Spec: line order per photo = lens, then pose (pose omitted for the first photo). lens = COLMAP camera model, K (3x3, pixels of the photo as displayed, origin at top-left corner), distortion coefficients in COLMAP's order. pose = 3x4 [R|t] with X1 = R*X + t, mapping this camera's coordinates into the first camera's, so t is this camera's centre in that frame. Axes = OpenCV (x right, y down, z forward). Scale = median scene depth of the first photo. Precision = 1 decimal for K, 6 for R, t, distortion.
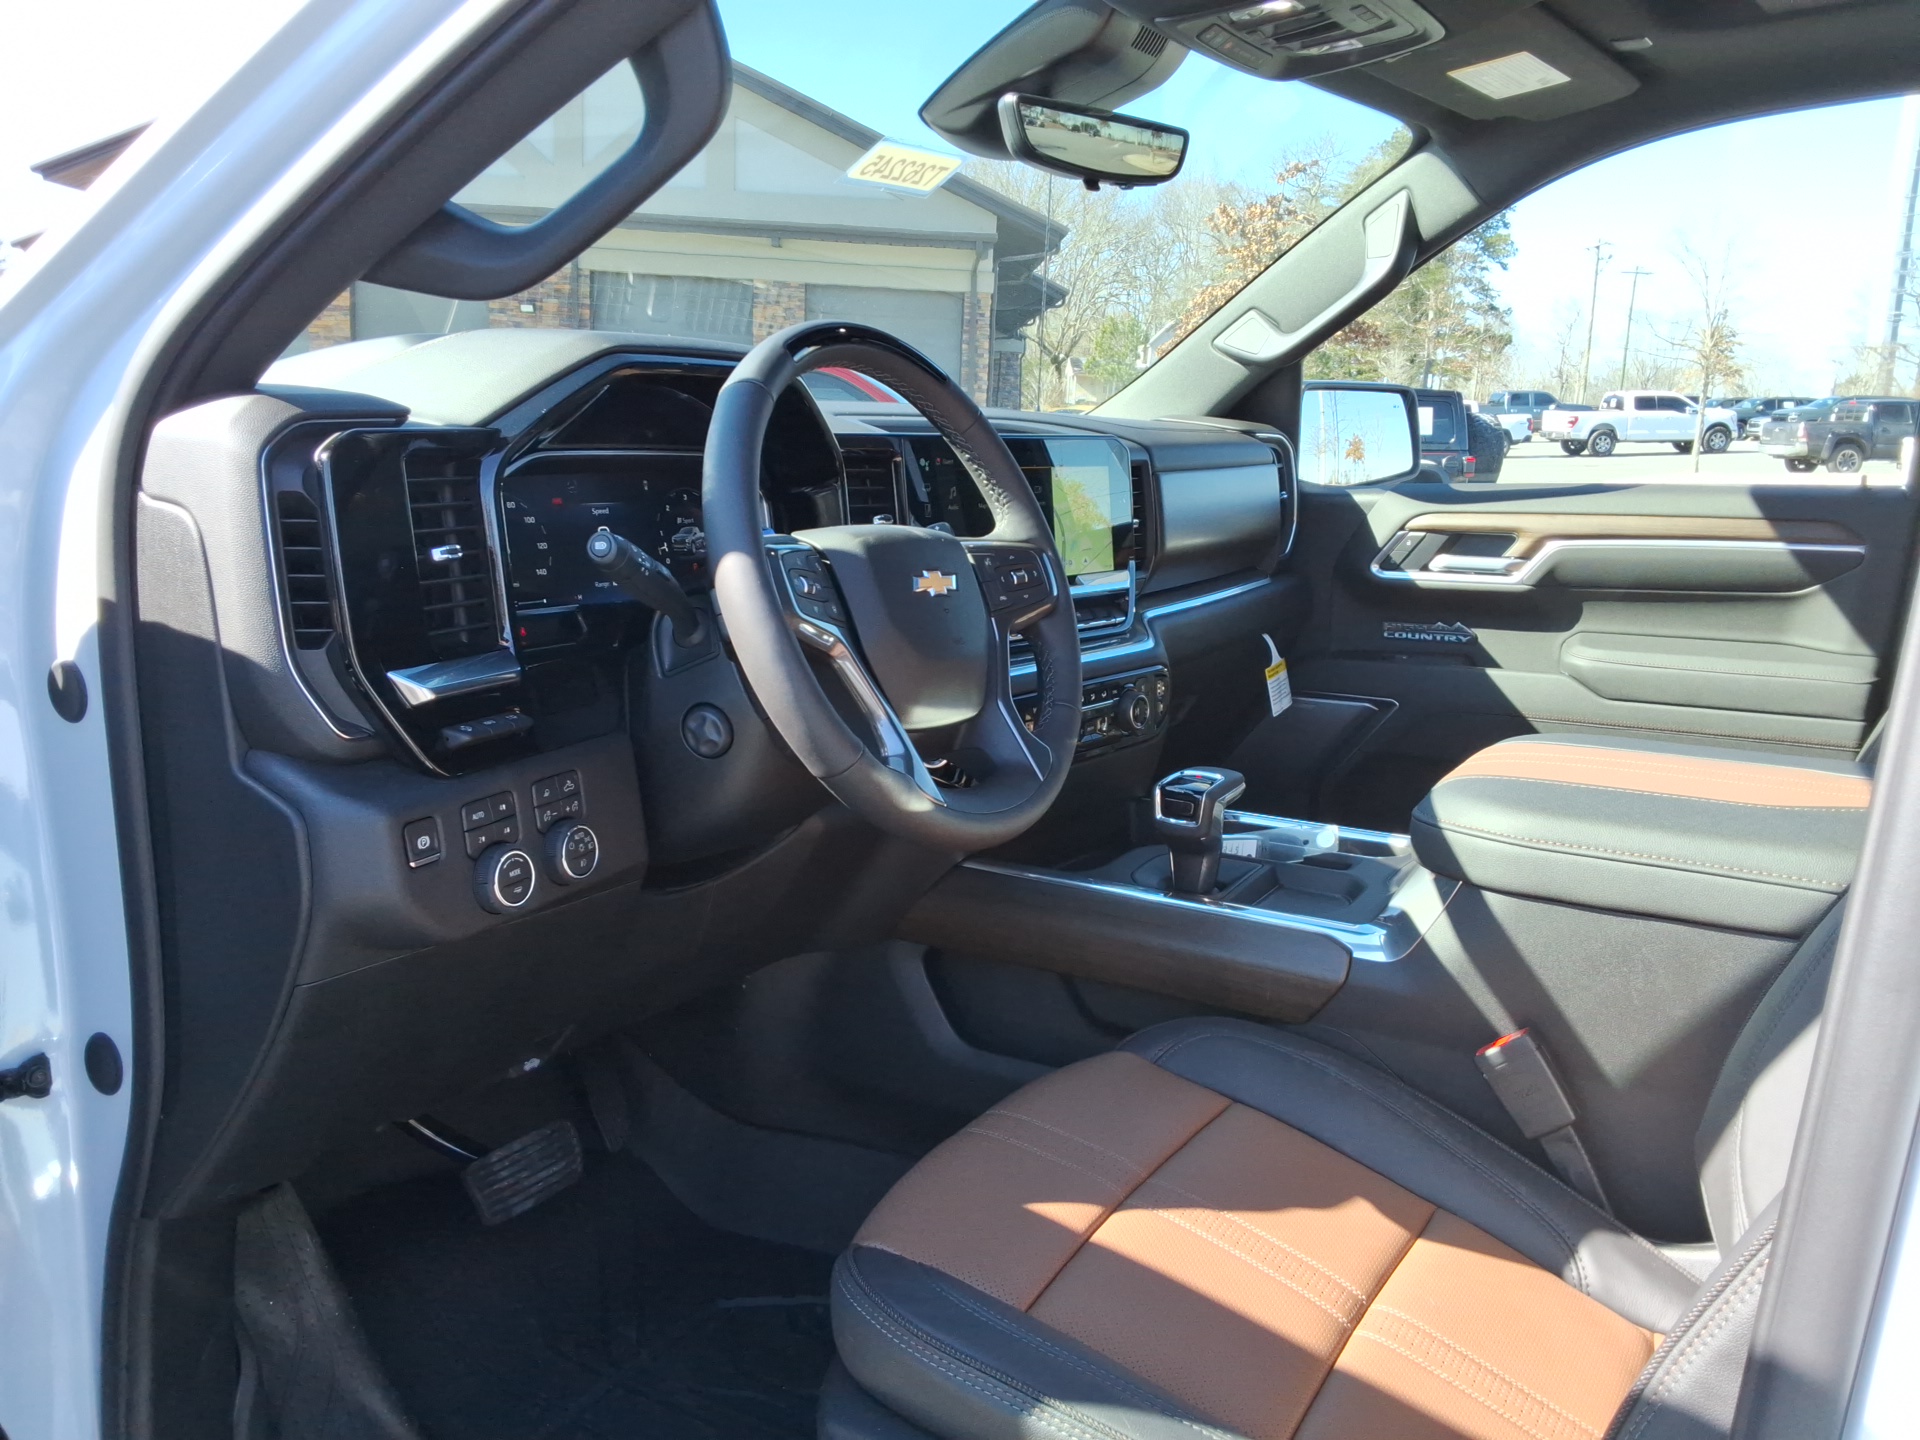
lens RADIAL K [[1528.2, 0, 964.5], [0, 1528.2, 672.7], [0, 0, 1]] dist [0.106173, -0.162350]
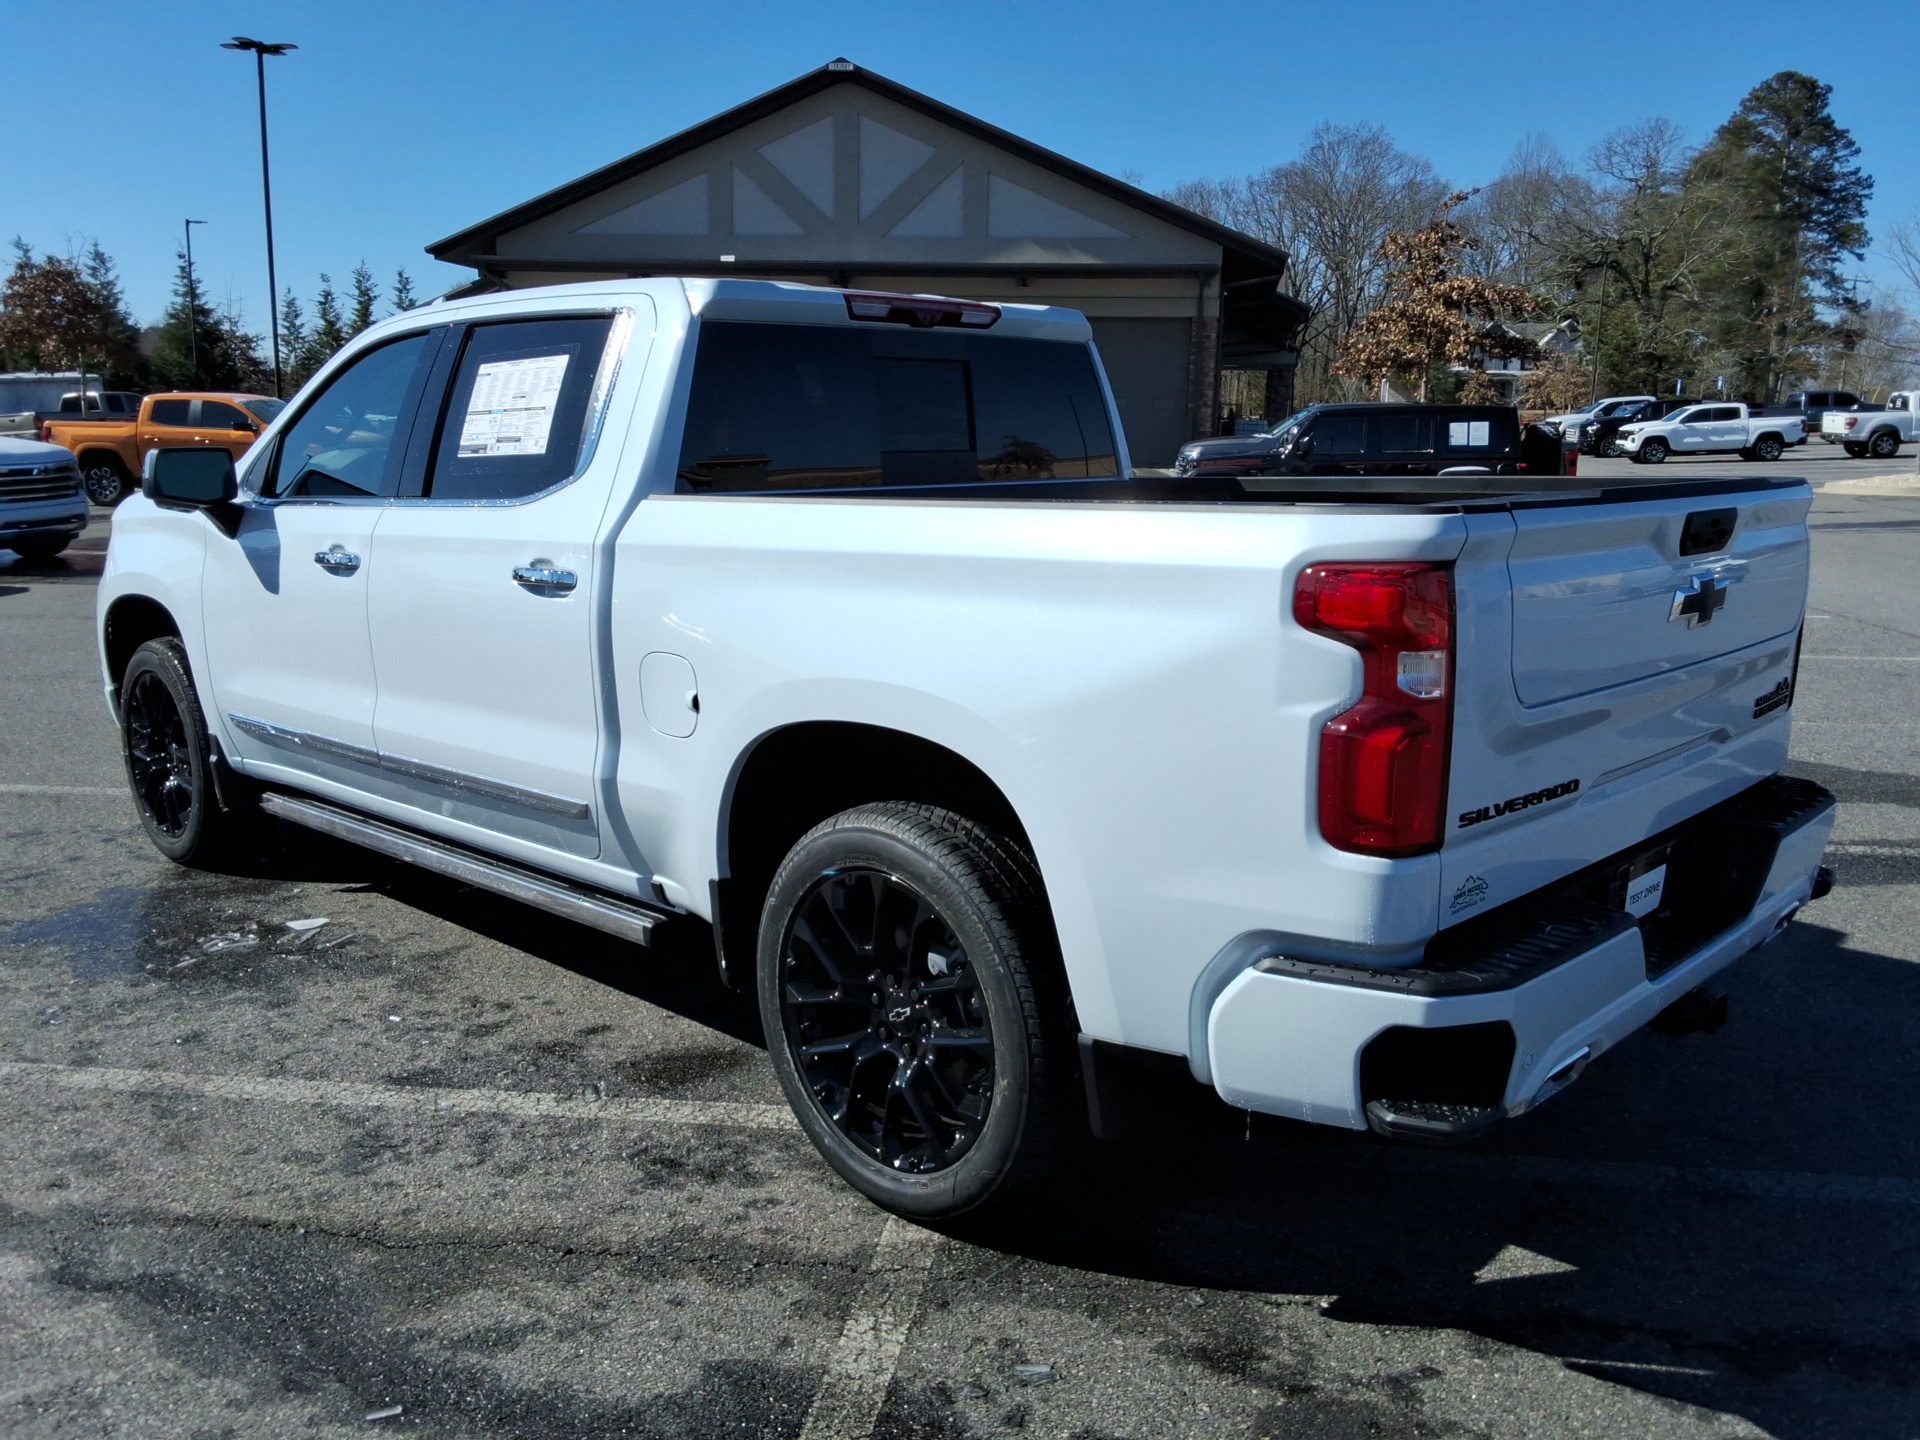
lens RADIAL K [[1528.2, 0, 960.0], [0, 1528.2, 709.4], [0, 0, 1]] dist [0.106173, -0.162350]
pose [[0.975964, 0.017321, -0.217243, 0.080525], [-0.014663, 0.999797, 0.013841, 0.016989], [0.217439, -0.010323, 0.976019, -0.101573]]
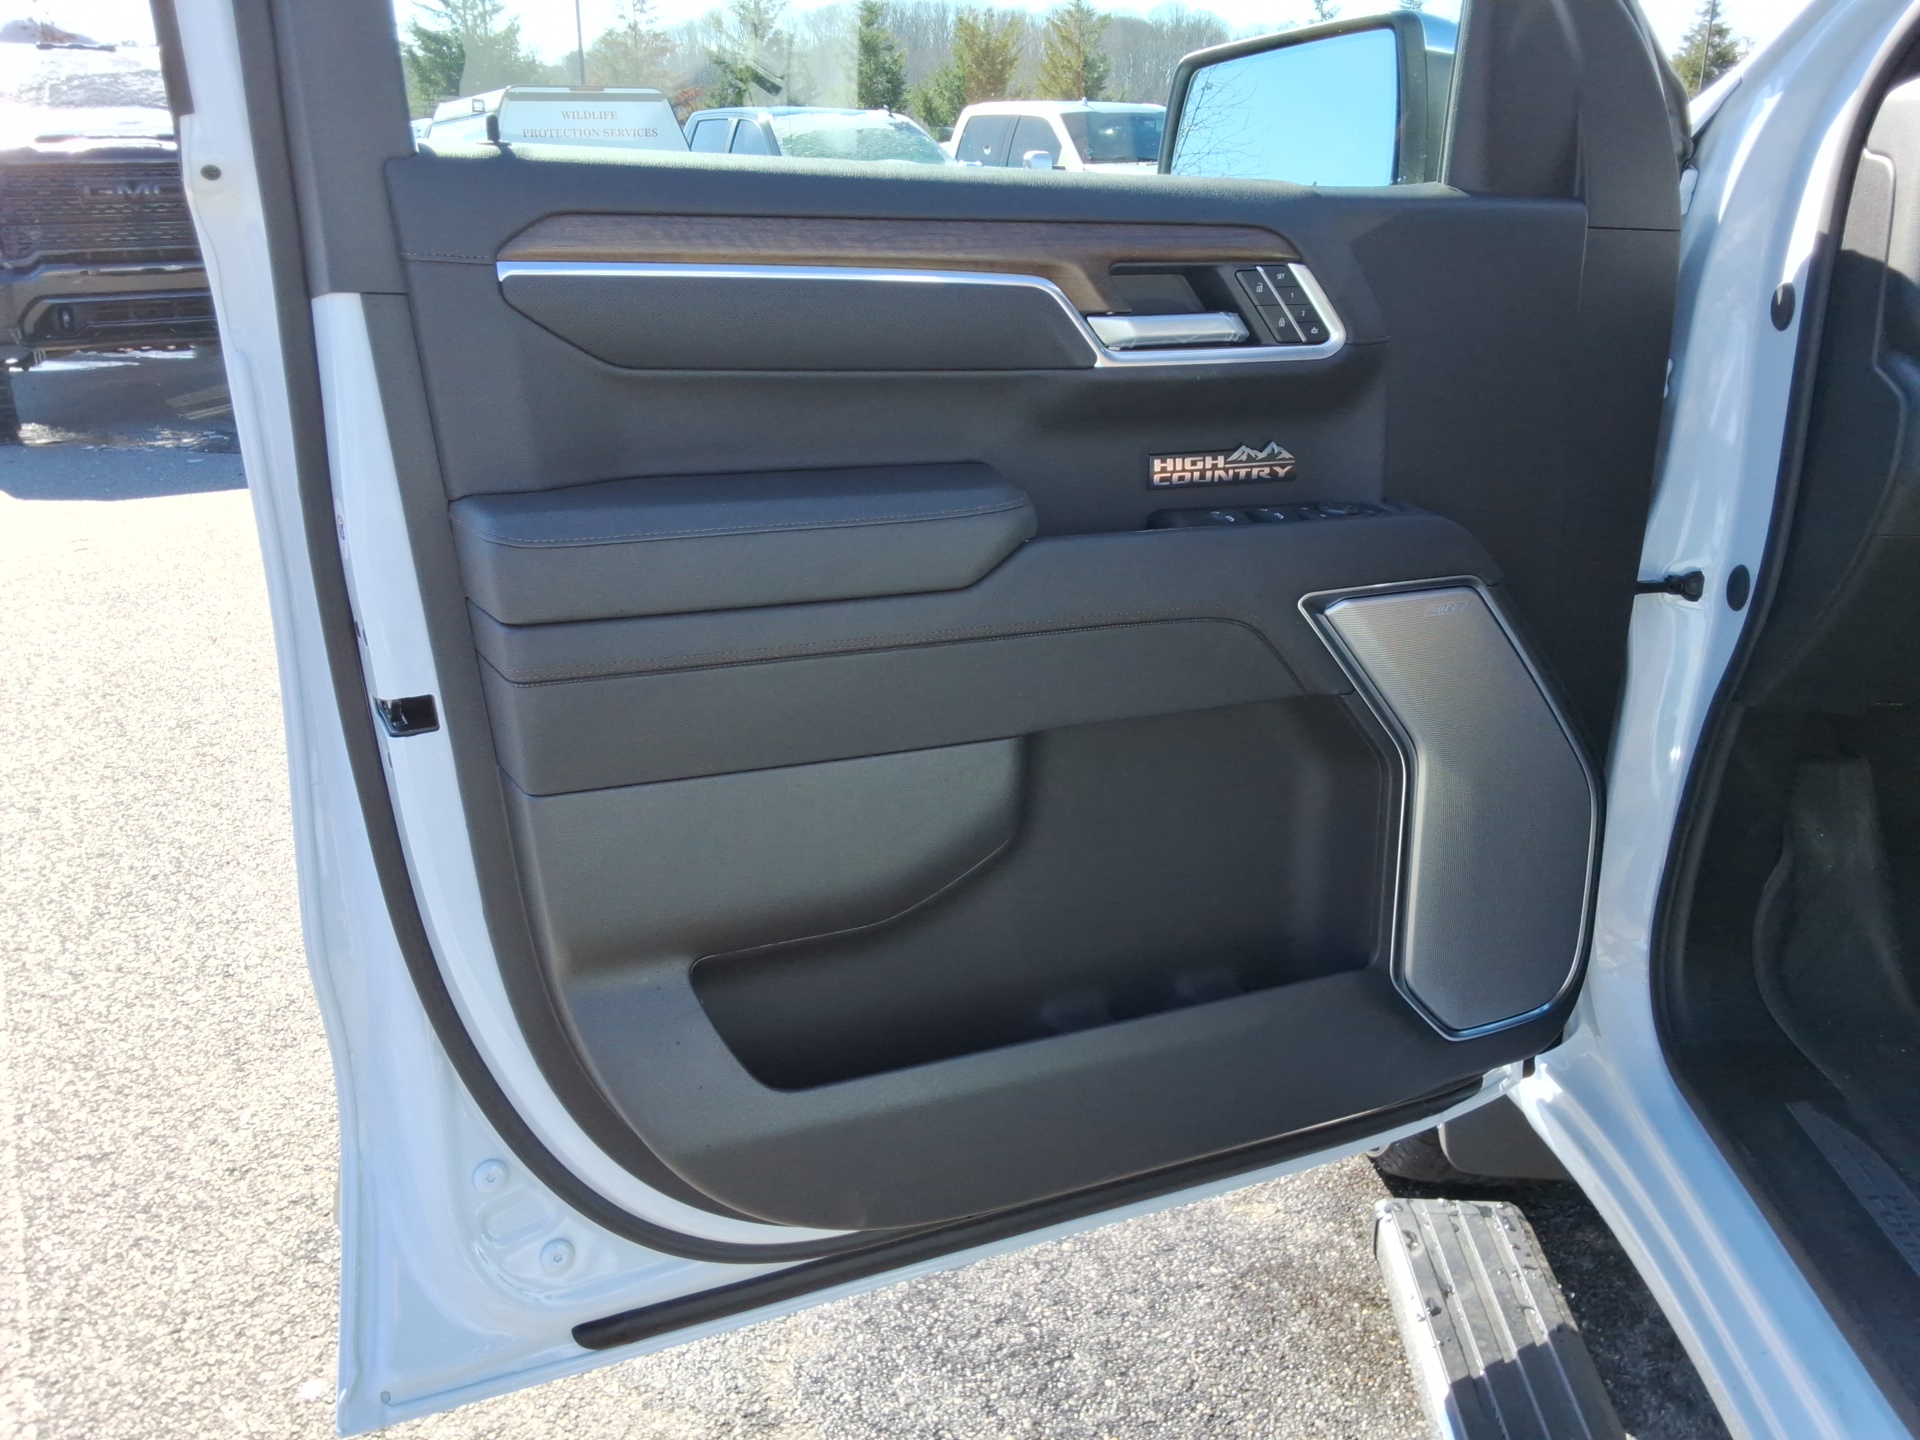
lens RADIAL K [[1528.2, 0, 976.1], [0, 1528.2, 707.4], [0, 0, 1]] dist [0.106173, -0.162350]
pose [[0.473935, 0.271191, -0.837760, 0.014674], [-0.139733, 0.962501, 0.232522, 0.006026], [0.869402, 0.006863, 0.494057, -0.012784]]
